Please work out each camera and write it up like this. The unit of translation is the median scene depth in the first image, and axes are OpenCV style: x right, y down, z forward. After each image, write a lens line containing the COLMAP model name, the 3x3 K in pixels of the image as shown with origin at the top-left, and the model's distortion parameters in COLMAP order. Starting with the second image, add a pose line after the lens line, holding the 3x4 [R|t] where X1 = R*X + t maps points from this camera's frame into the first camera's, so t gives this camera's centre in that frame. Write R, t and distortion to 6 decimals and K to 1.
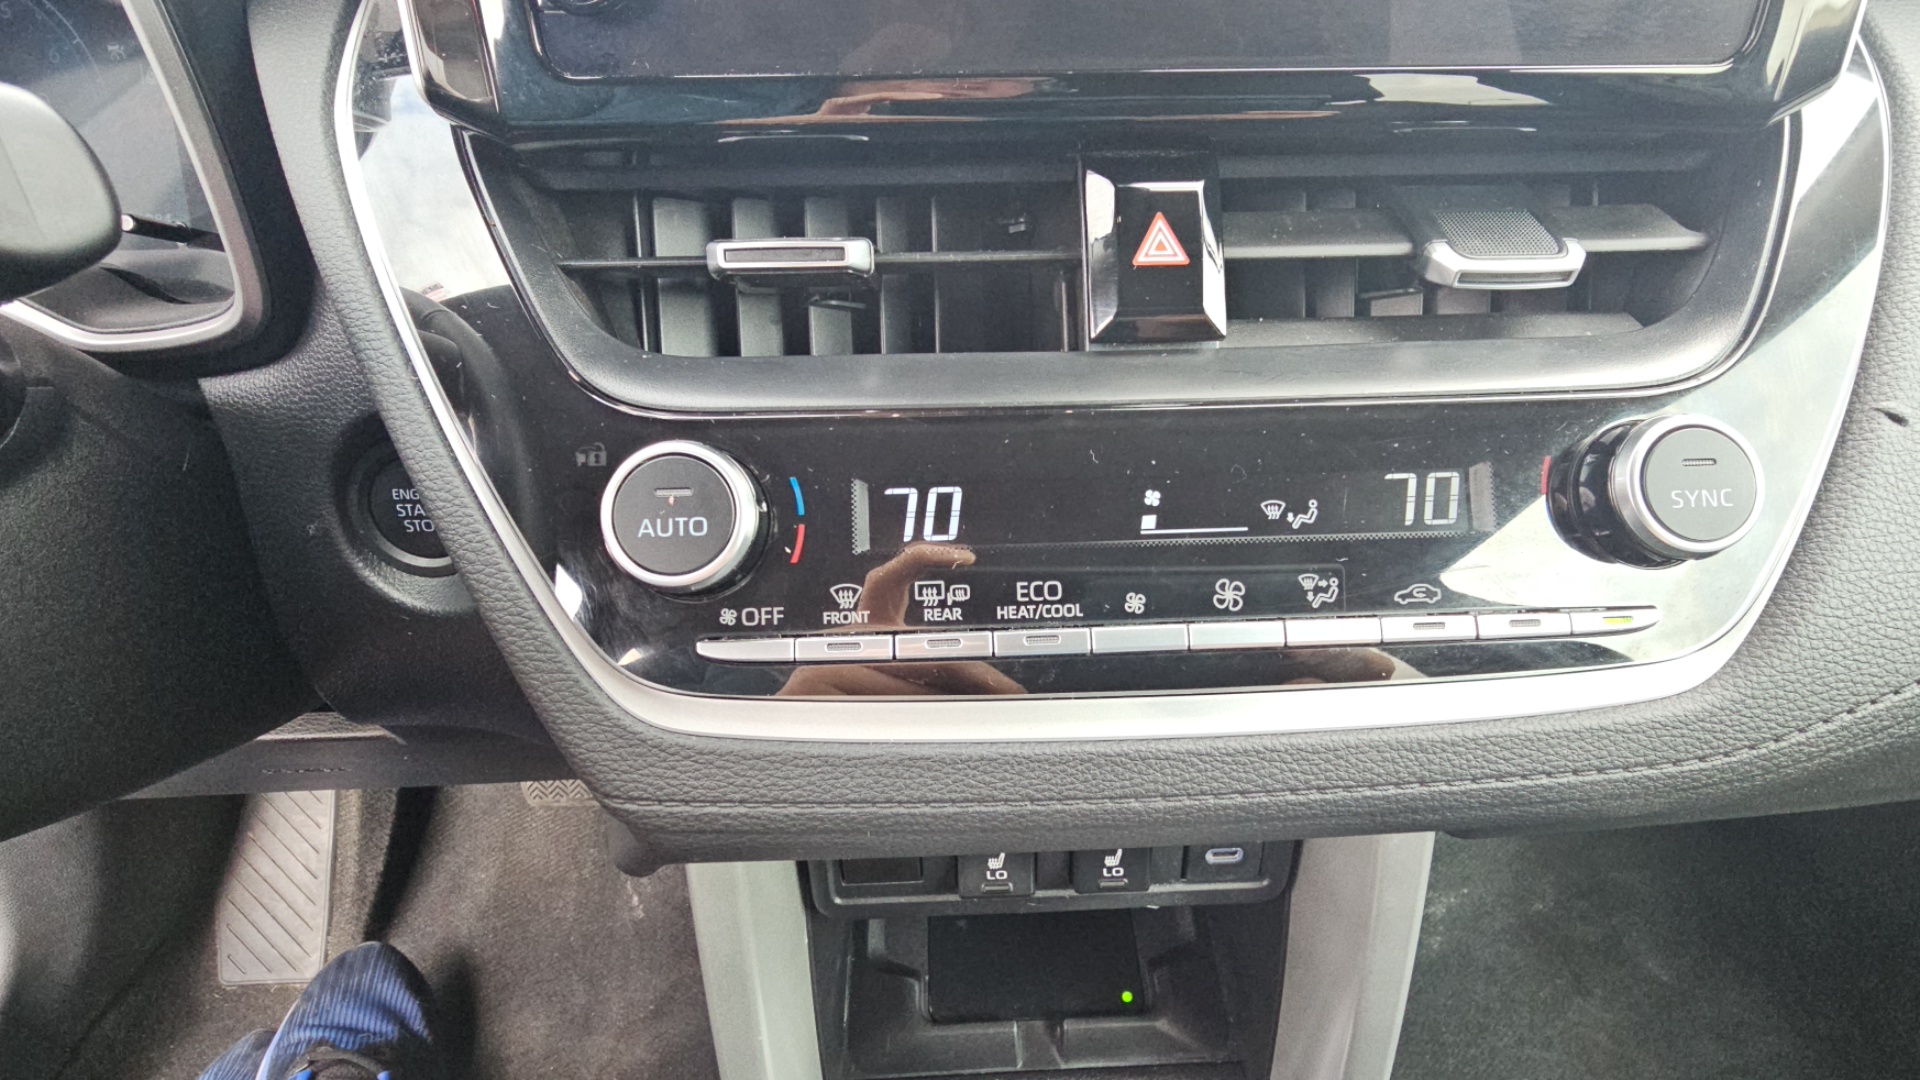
lens RADIAL K [[872.9, 0, 982.2], [0, 872.9, 546.2], [0, 0, 1]] dist [0.002609, -0.002204]
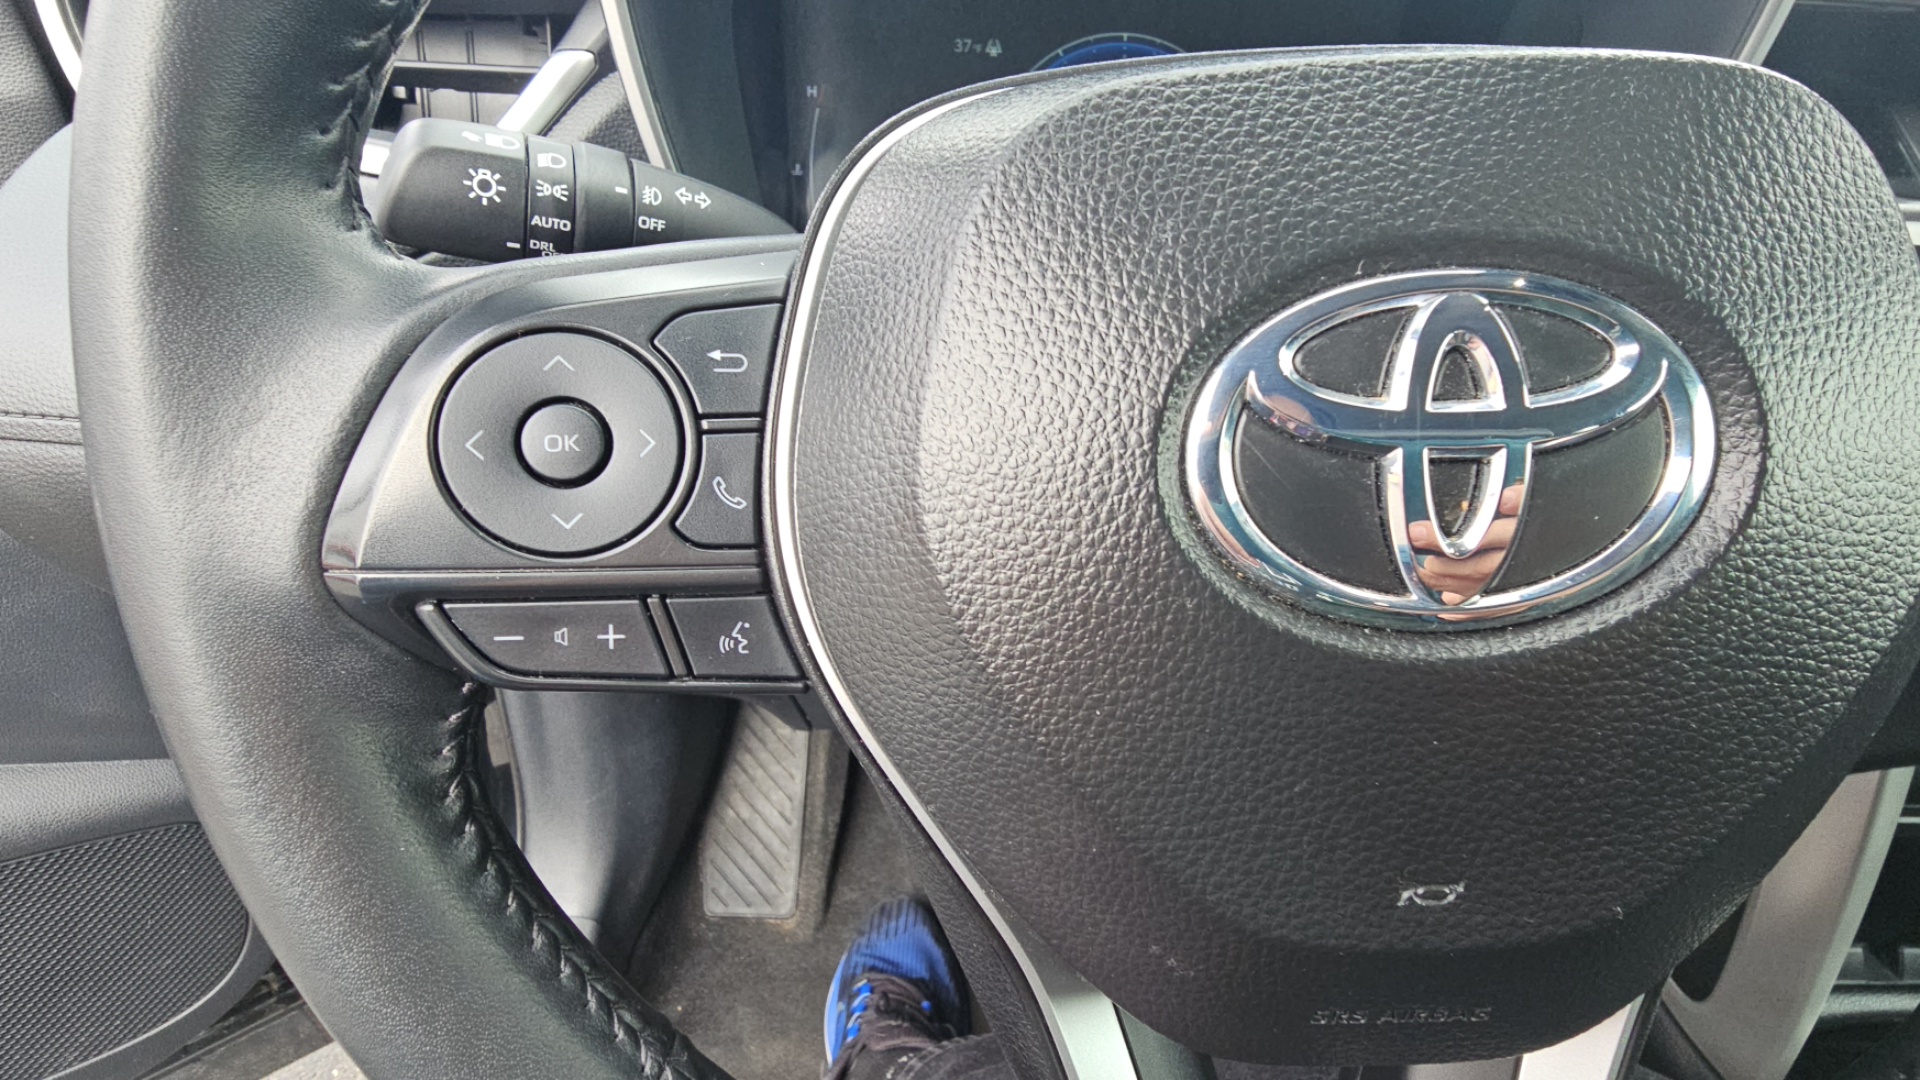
lens RADIAL K [[872.8, 0, 972.8], [0, 872.8, 543.2], [0, 0, 1]] dist [0.013702, -0.012610]
pose [[0.997713, 0.060493, -0.030155, -2.055047], [-0.061534, 0.997494, -0.034907, 0.196681], [0.027968, 0.036683, 0.998936, -0.441092]]
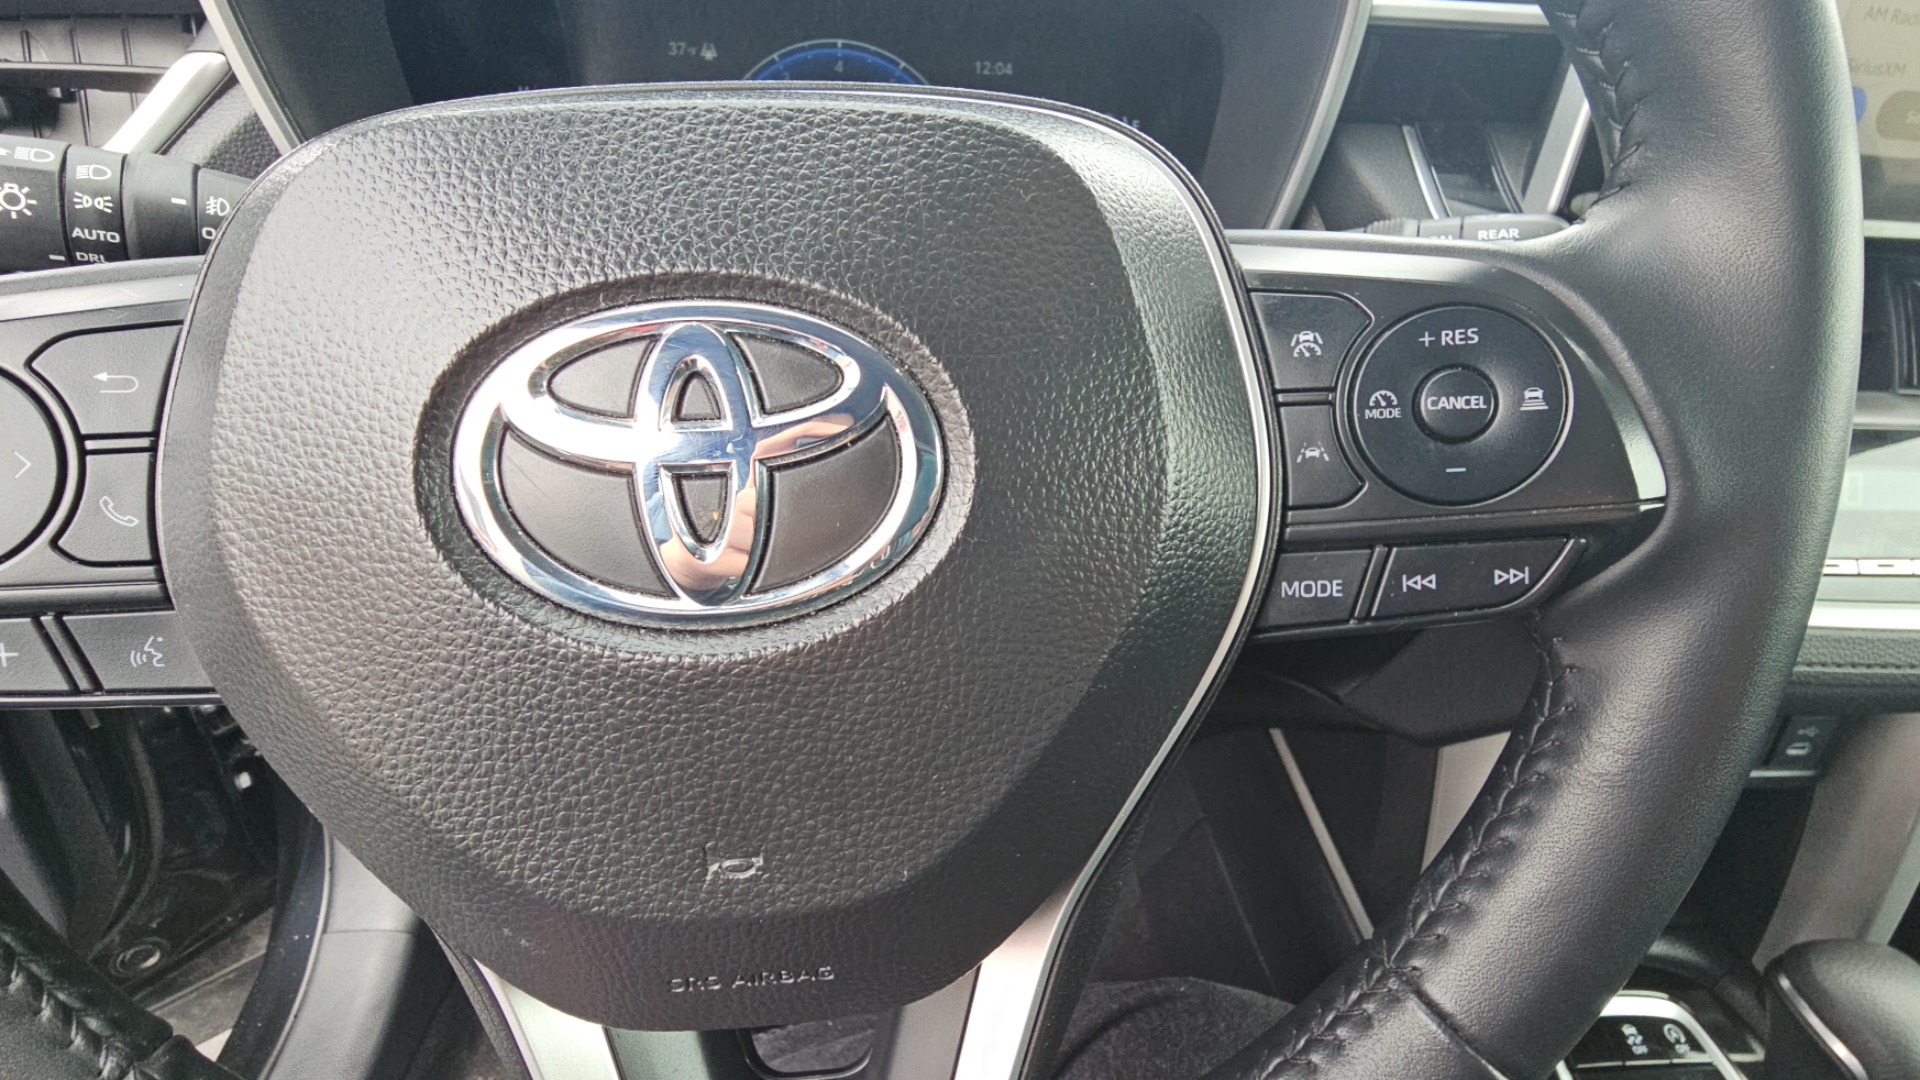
lens RADIAL K [[872.8, 0, 972.8], [0, 872.8, 543.2], [0, 0, 1]] dist [0.013702, -0.012610]
pose [[0.998042, 0.038736, 0.049118, -1.597264], [-0.037388, 0.998907, -0.028067, 0.163233], [-0.050151, 0.026175, 0.998399, -0.500074]]
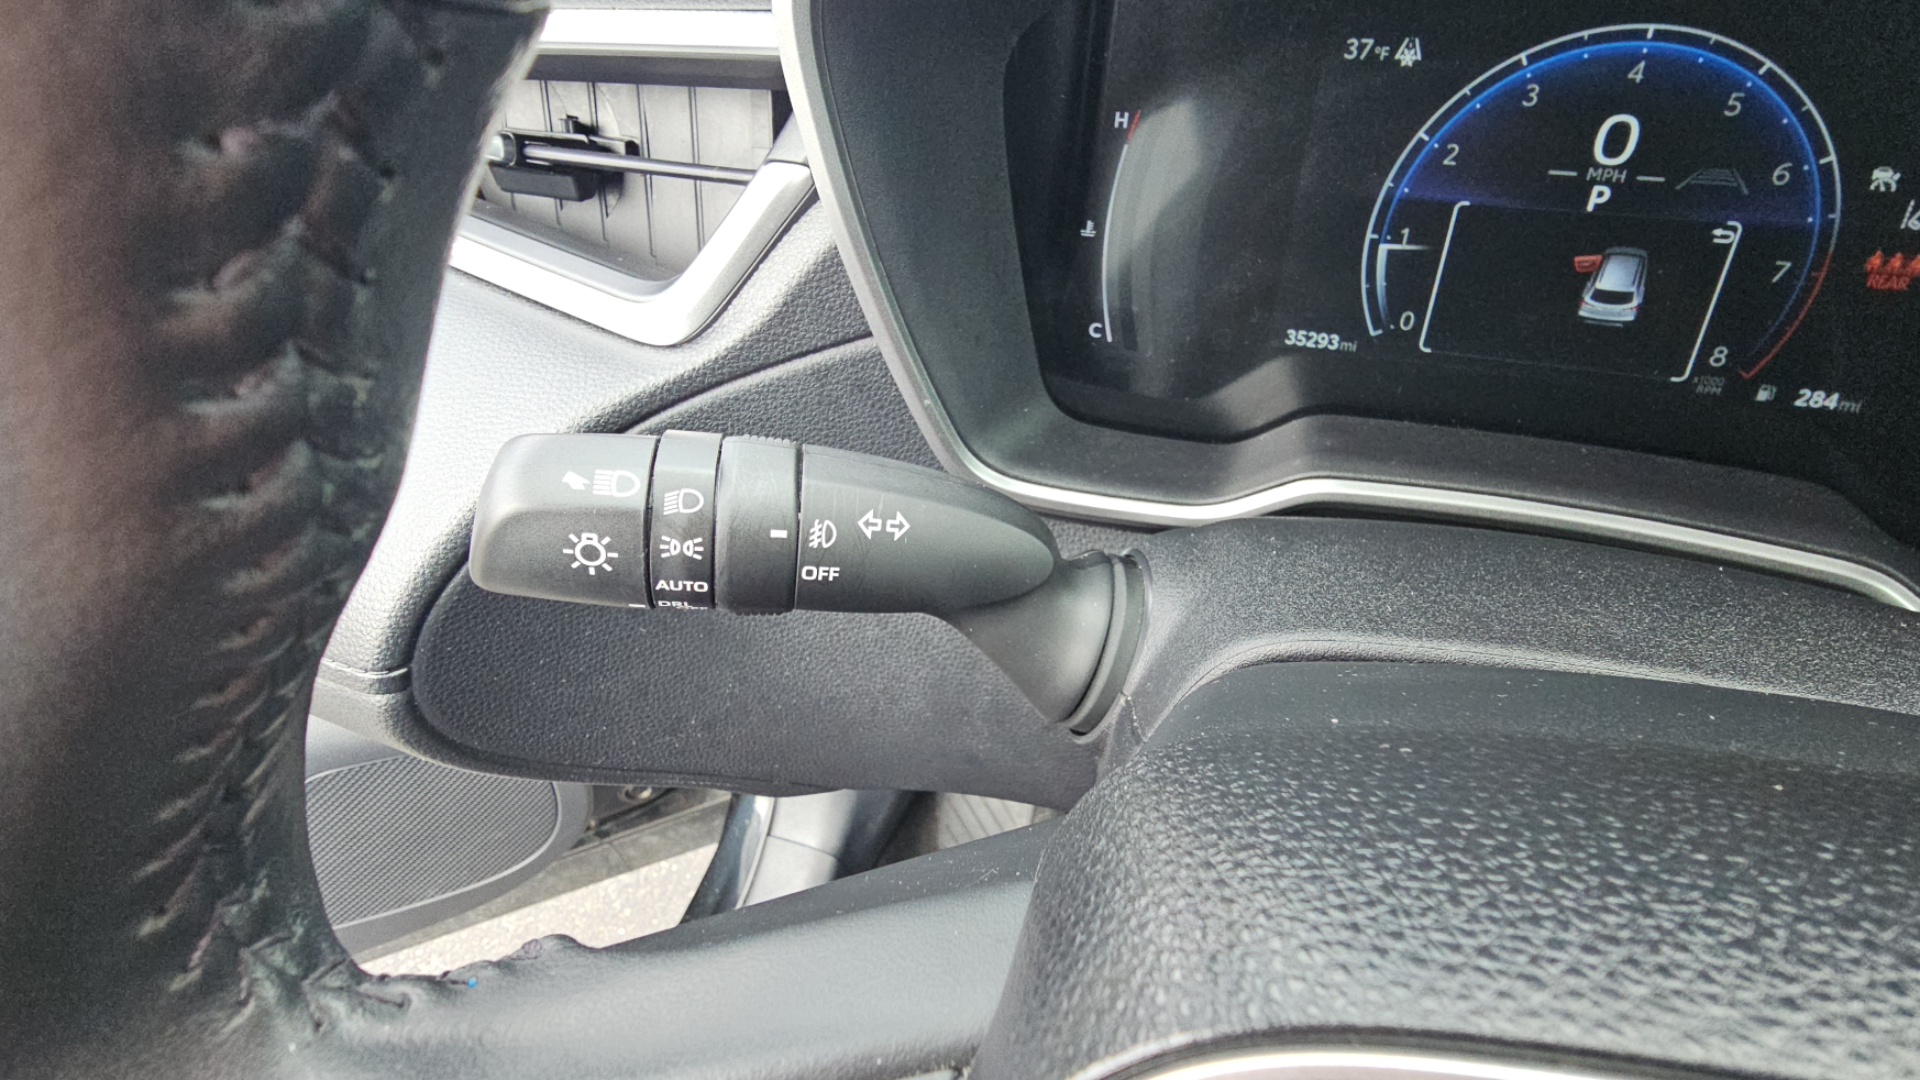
lens RADIAL K [[872.9, 0, 982.2], [0, 872.9, 546.2], [0, 0, 1]] dist [0.002609, -0.002204]
pose [[0.928397, 0.218414, -0.300622, -2.170557], [-0.165040, 0.967212, 0.193033, -0.425426], [0.332927, -0.129597, 0.934004, -0.003999]]
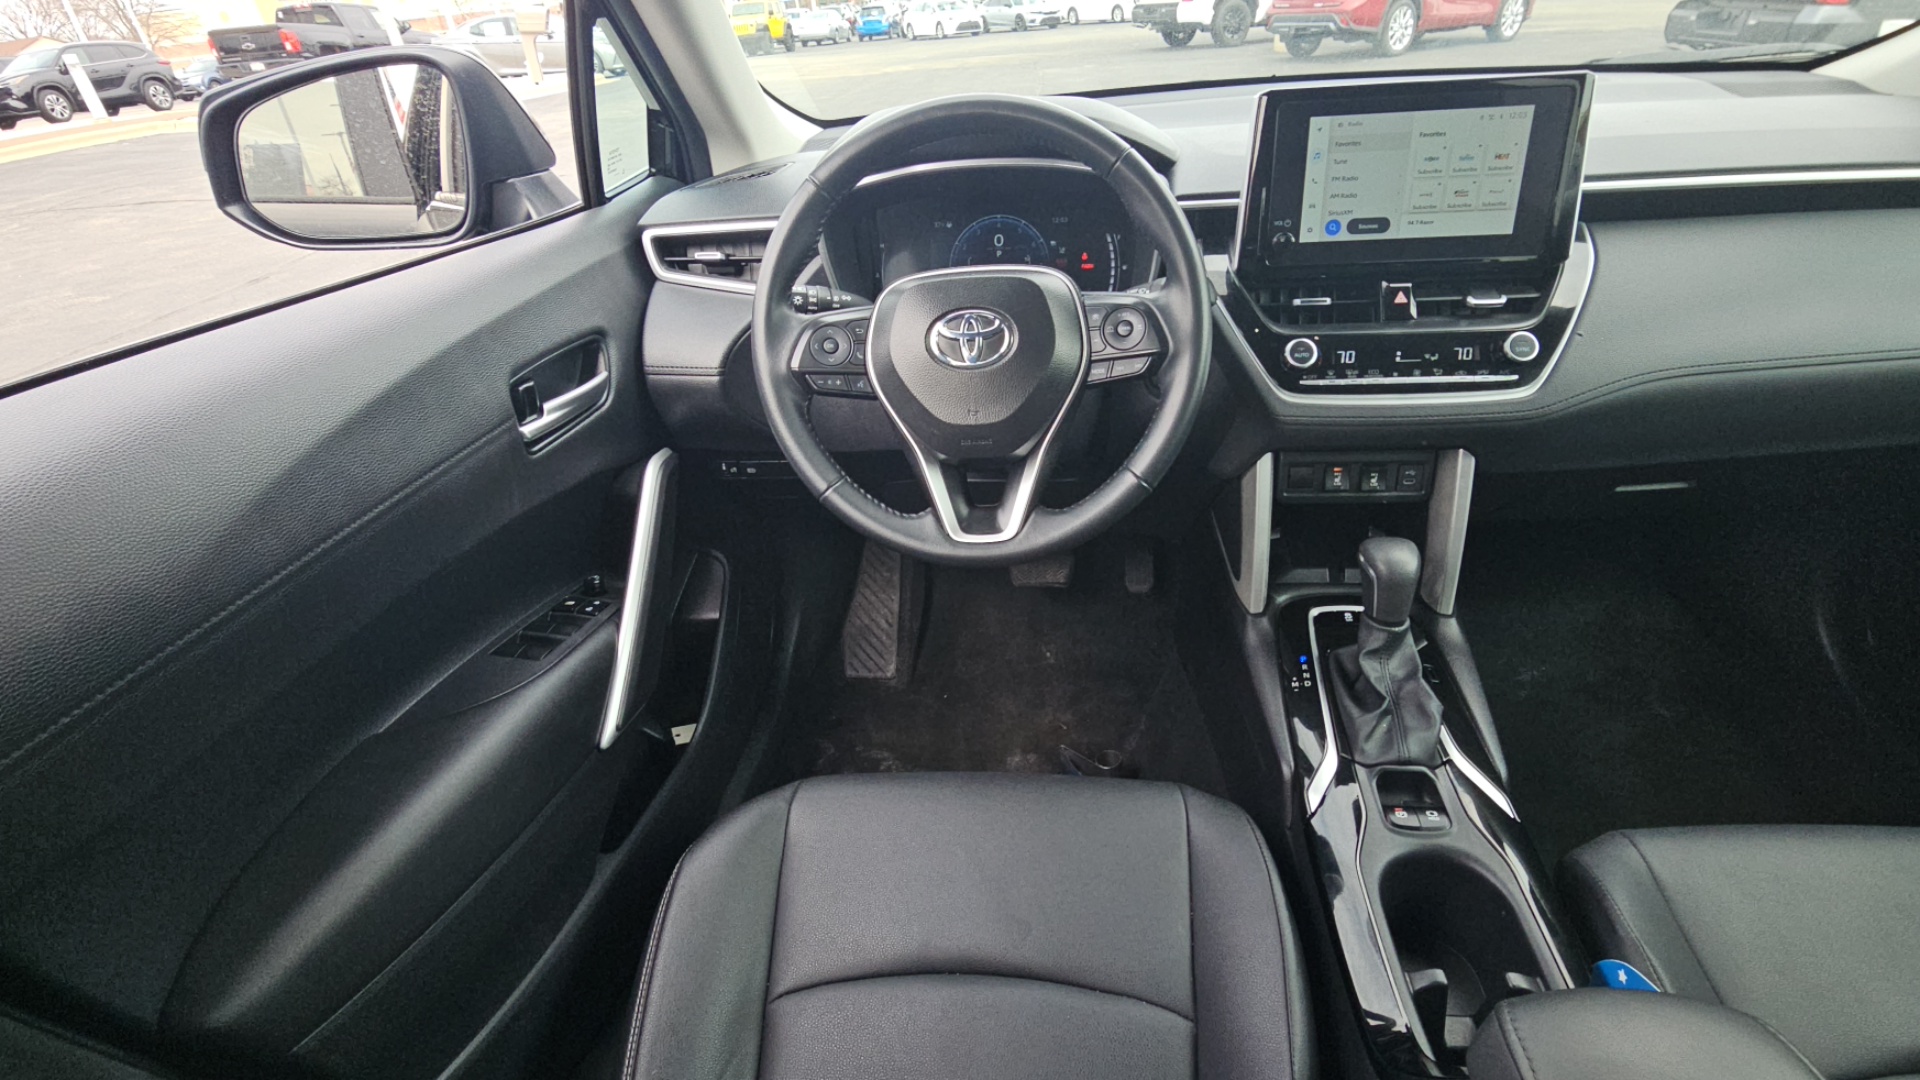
lens RADIAL K [[872.9, 0, 982.2], [0, 872.9, 546.2], [0, 0, 1]] dist [0.002609, -0.002204]
pose [[0.988746, 0.028116, -0.146940, -1.147879], [-0.035370, 0.998269, -0.046991, 1.134133], [0.145365, 0.051660, 0.988029, -3.438149]]
